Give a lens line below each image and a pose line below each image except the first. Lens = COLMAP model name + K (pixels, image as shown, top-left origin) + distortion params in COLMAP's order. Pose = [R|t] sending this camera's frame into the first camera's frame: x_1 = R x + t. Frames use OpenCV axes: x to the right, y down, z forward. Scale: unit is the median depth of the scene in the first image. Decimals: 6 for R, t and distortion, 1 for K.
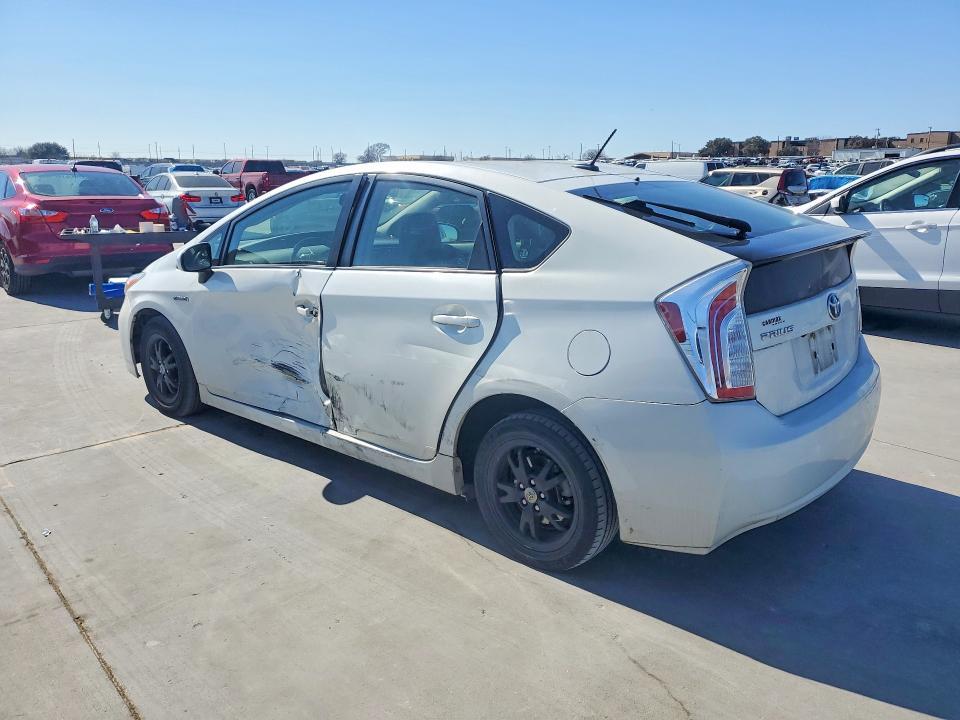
lens RADIAL K [[630.0, 0, 480.0], [0, 630.0, 360.0], [0, 0, 1]] dist [0.094274, -0.082859]
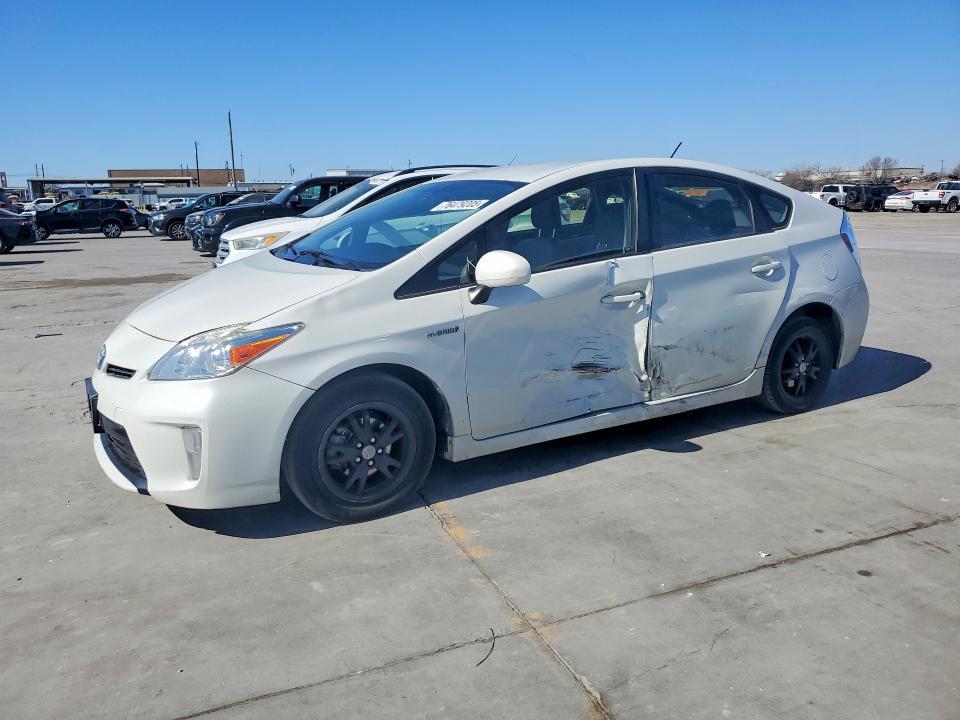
lens RADIAL K [[630.0, 0, 480.0], [0, 630.0, 360.0], [0, 0, 1]] dist [0.094274, -0.082859]
pose [[0.427232, -0.231896, 0.873898, -1.577237], [0.262253, 0.956780, 0.125679, -0.207642], [-0.865272, 0.175488, 0.469583, 0.888252]]
